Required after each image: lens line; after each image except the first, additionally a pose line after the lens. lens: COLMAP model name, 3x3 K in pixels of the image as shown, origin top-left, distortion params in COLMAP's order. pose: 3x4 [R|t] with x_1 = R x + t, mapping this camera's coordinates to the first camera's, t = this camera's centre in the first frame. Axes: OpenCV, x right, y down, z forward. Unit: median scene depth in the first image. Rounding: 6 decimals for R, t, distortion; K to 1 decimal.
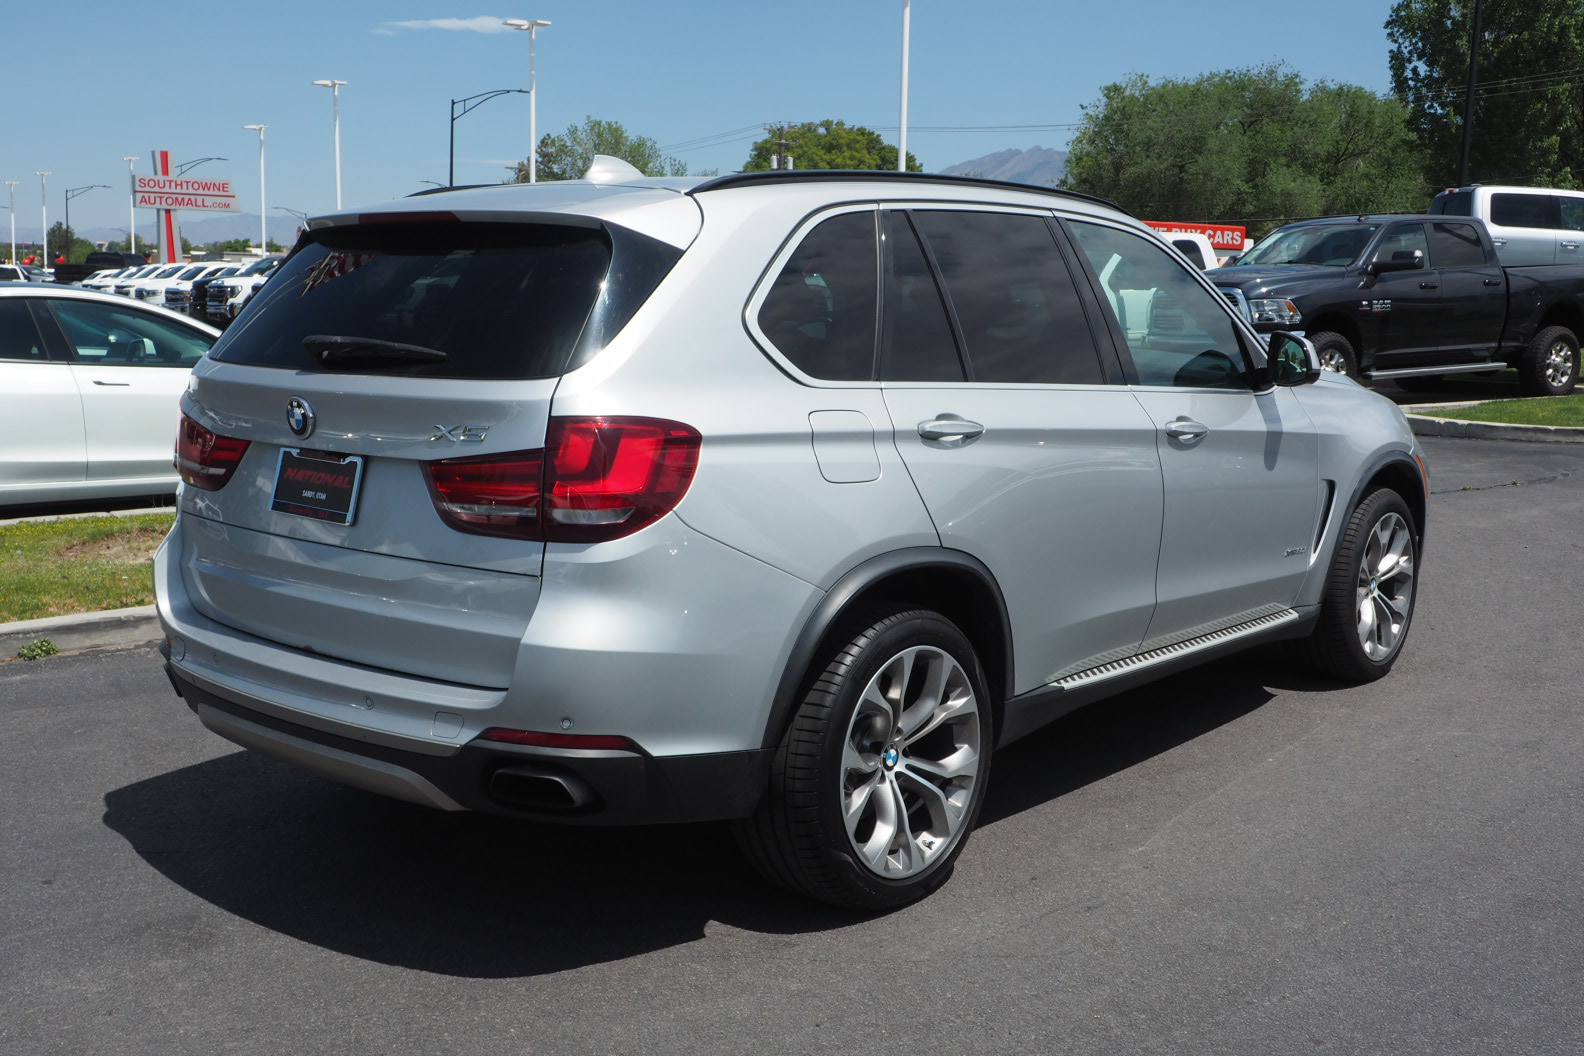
lens RADIAL K [[1691.6, 0, 789.6], [0, 1691.6, 515.4], [0, 0, 1]] dist [0.015081, 0.000000]
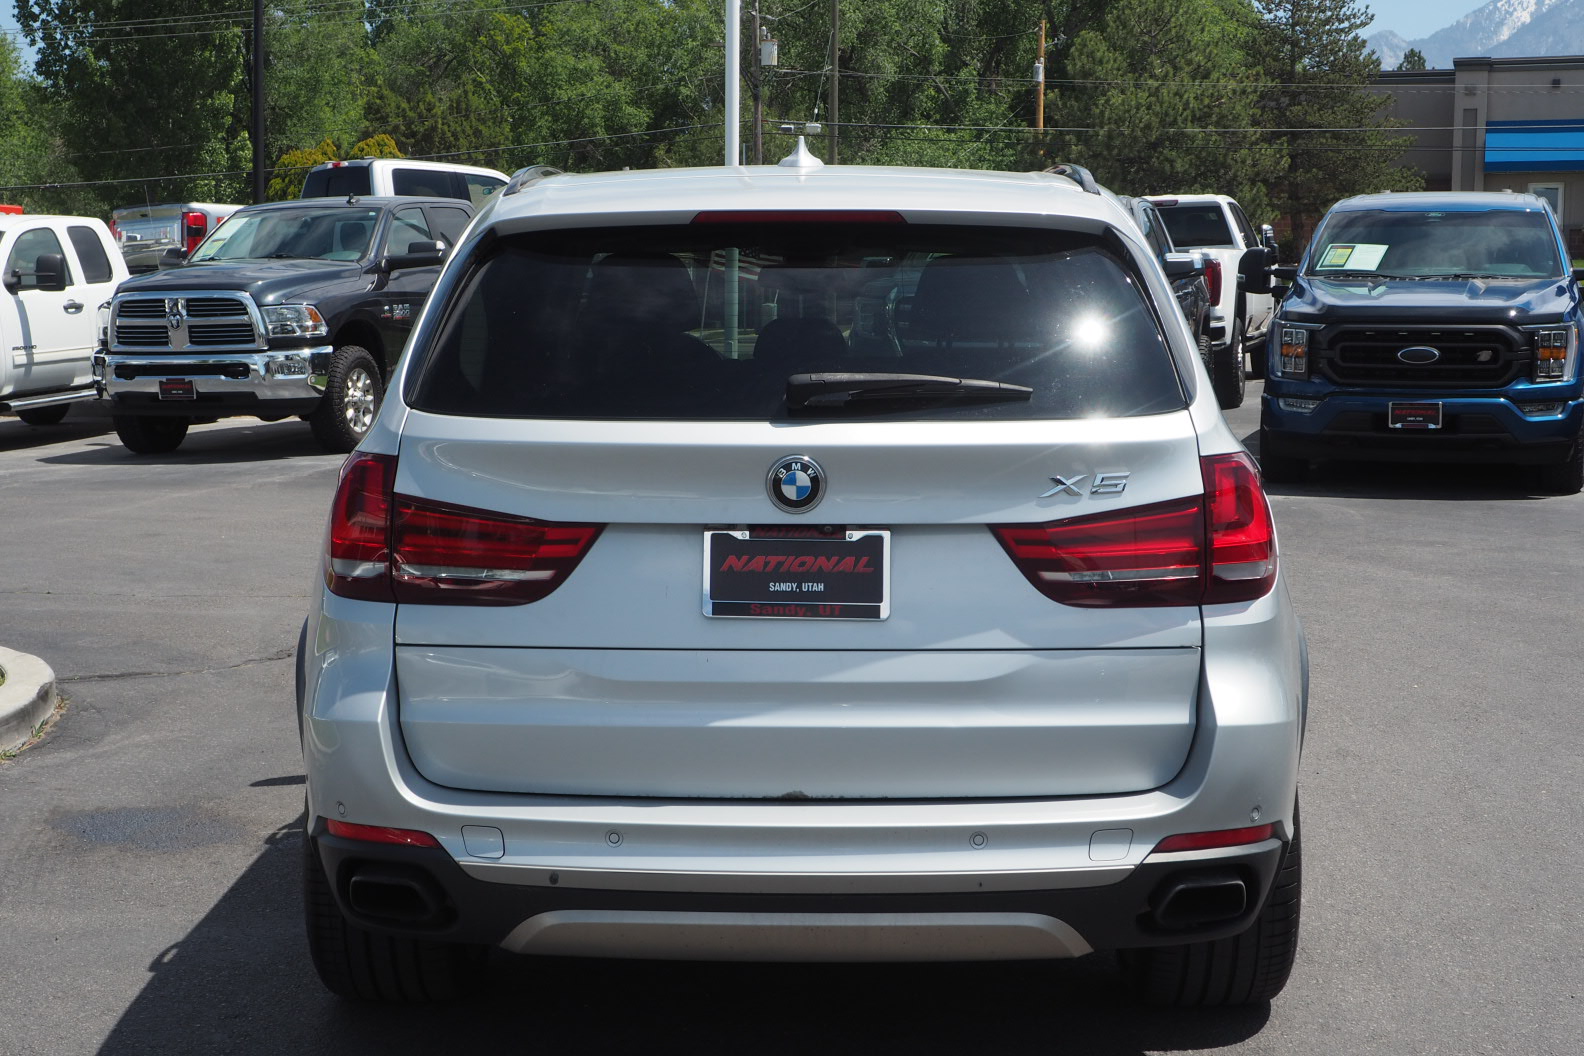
lens RADIAL K [[2332.9, 0, 793.8], [0, 2332.9, 518.7], [0, 0, 1]] dist [0.025812, 0.000000]
pose [[0.771448, -0.075799, 0.631761, -0.212578], [0.097539, 0.995232, 0.000304, -0.009713], [-0.628772, 0.061387, 0.775163, 0.046333]]
